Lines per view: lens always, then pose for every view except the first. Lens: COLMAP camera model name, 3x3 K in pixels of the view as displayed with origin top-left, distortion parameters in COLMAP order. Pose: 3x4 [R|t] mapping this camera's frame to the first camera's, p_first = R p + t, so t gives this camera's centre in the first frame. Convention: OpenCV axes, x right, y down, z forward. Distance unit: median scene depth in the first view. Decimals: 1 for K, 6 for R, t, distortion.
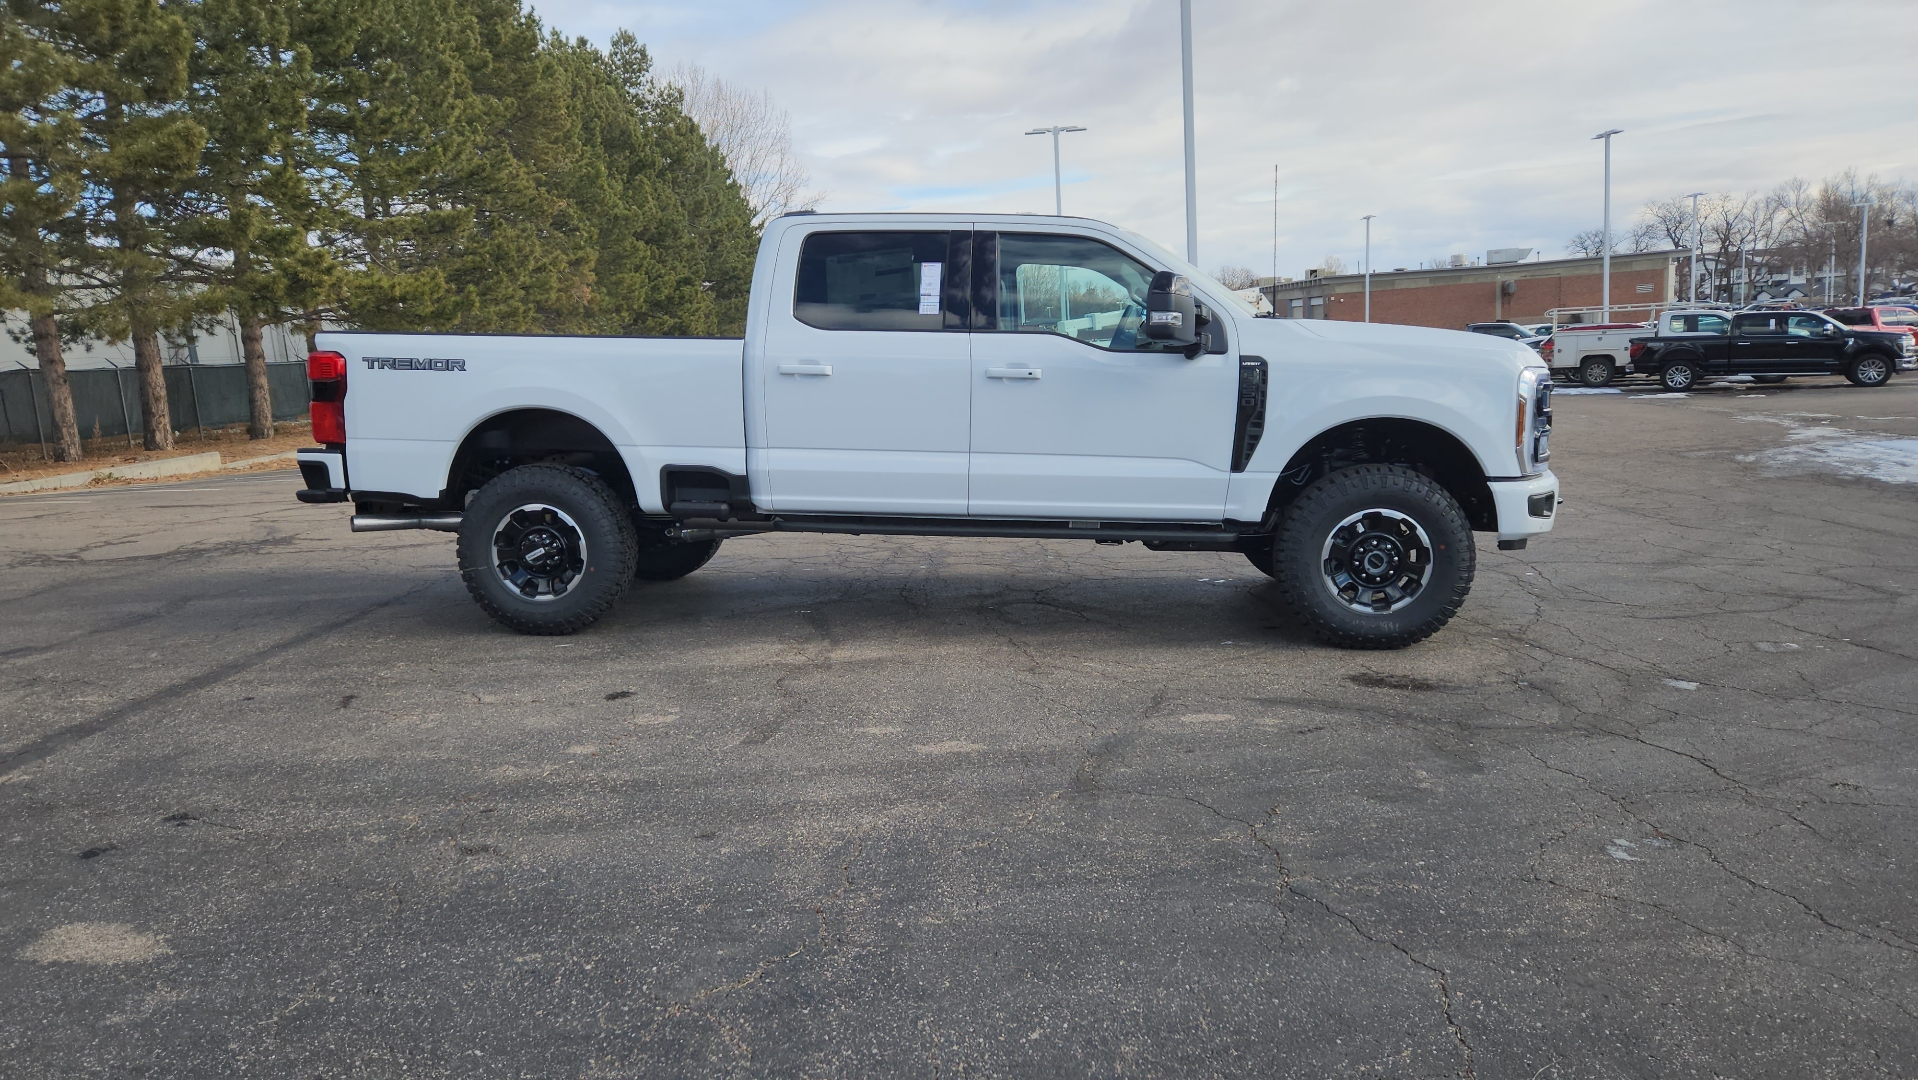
lens RADIAL K [[1287.5, 0, 930.5], [0, 1287.5, 555.9], [0, 0, 1]] dist [0.085325, -0.077305]
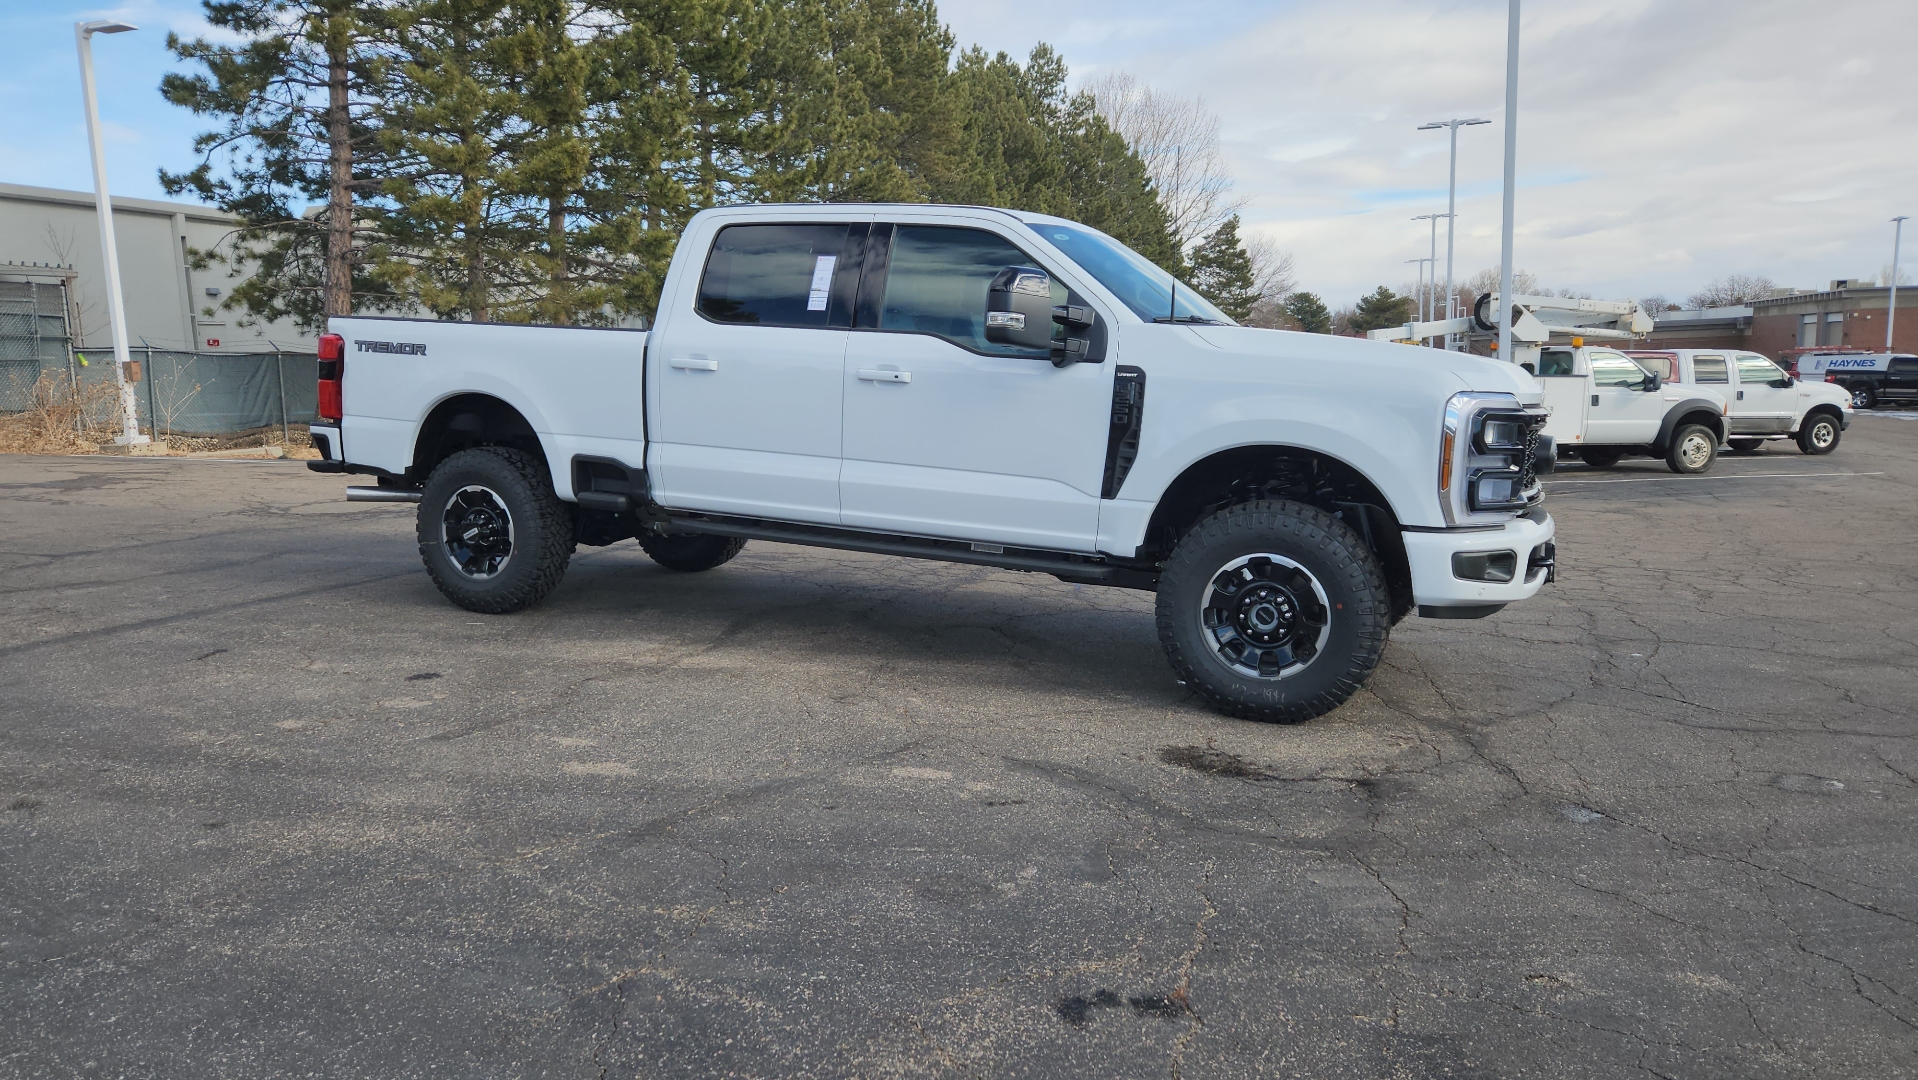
lens RADIAL K [[1289.4, 0, 936.4], [0, 1289.4, 530.1], [0, 0, 1]] dist [0.079578, -0.064645]
pose [[0.945251, 0.073767, -0.317898, 0.387535], [-0.081414, 0.996622, -0.010817, -0.023582], [0.316026, 0.036106, 0.948063, 0.135787]]
